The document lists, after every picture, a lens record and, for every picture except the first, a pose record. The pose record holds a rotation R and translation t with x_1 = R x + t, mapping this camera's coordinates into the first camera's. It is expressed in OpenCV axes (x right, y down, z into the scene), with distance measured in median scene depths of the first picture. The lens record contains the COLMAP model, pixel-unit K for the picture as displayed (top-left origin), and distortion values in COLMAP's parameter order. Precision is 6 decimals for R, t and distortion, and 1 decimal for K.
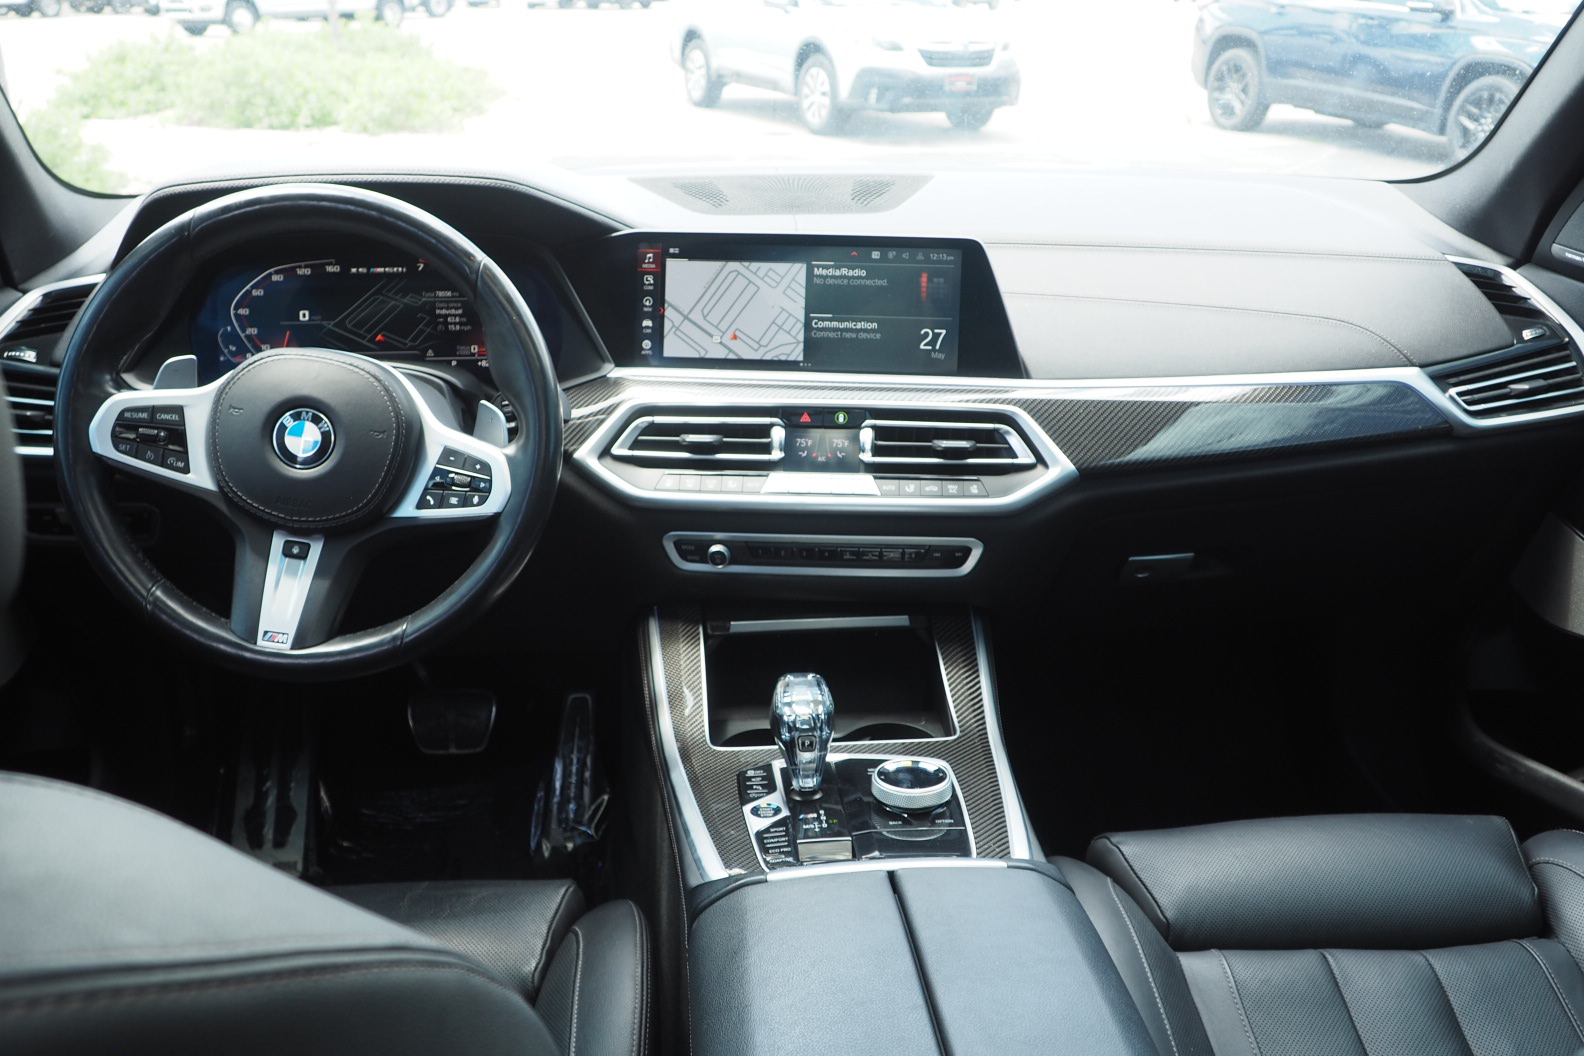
lens RADIAL K [[1330.2, 0, 795.9], [0, 1330.2, 531.9], [0, 0, 1]] dist [-0.027223, 0.014241]
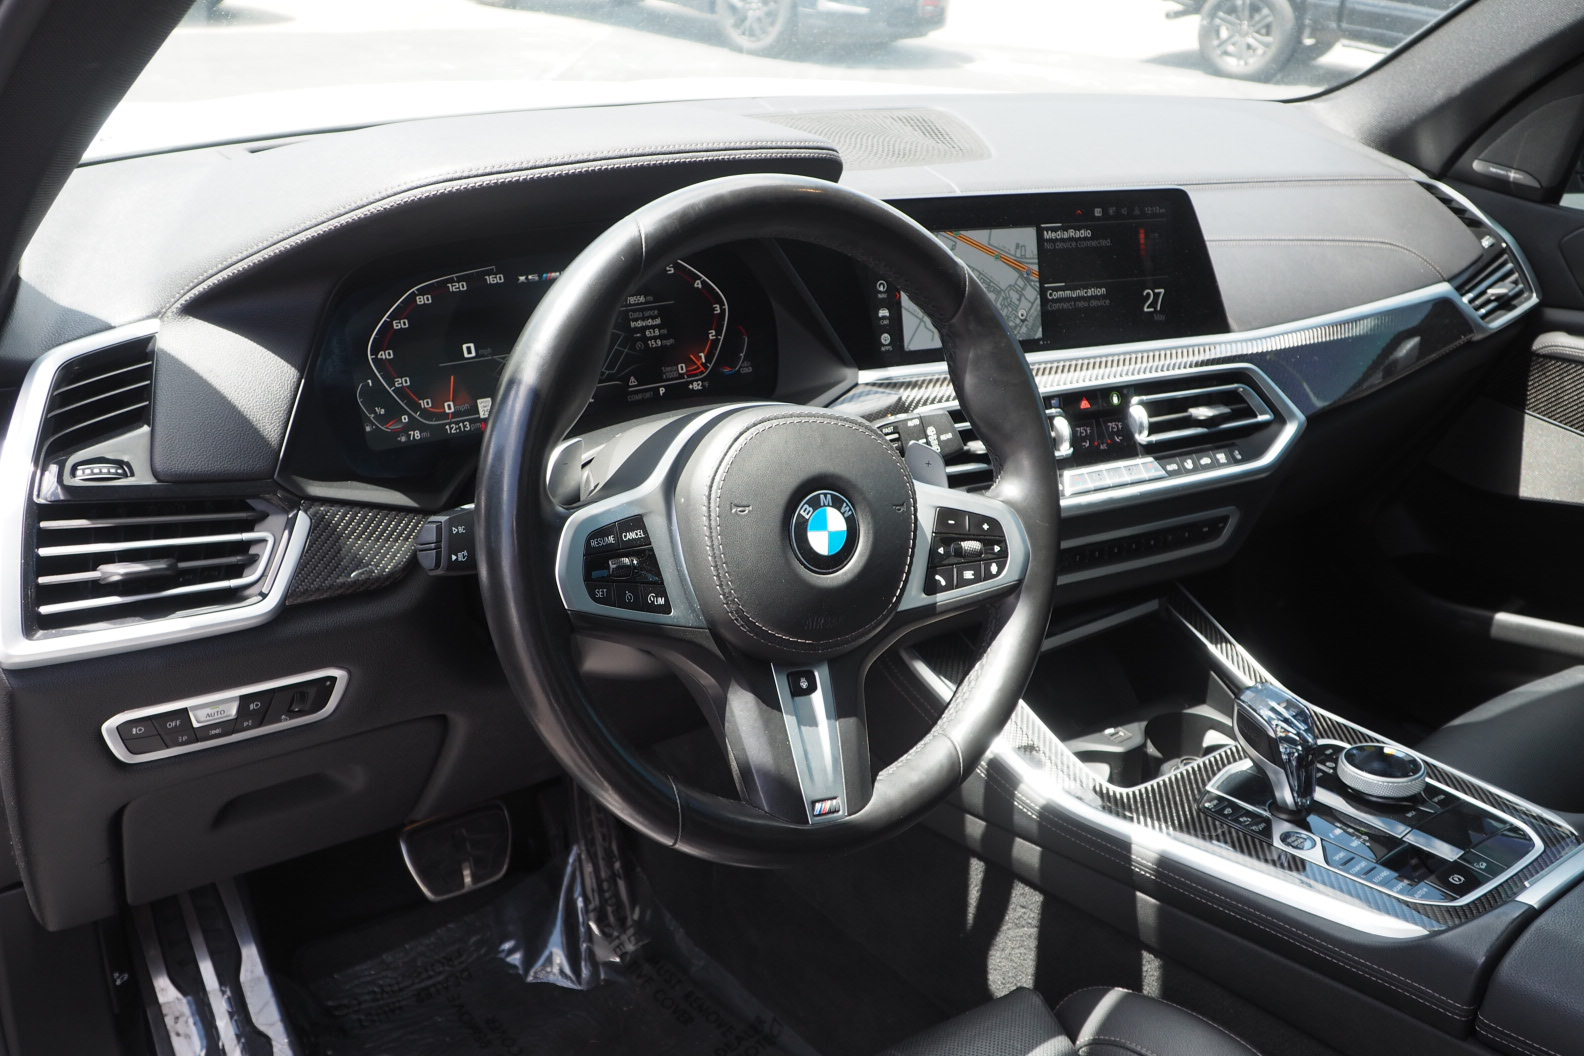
lens RADIAL K [[1416.2, 0, 789.1], [0, 1416.2, 533.0], [0, 0, 1]] dist [-0.019352, 0.008304]
pose [[0.849211, -0.177740, 0.497242, -0.629092], [0.145645, 0.983963, 0.102981, -0.123814], [-0.507571, -0.015032, 0.861479, 0.280384]]
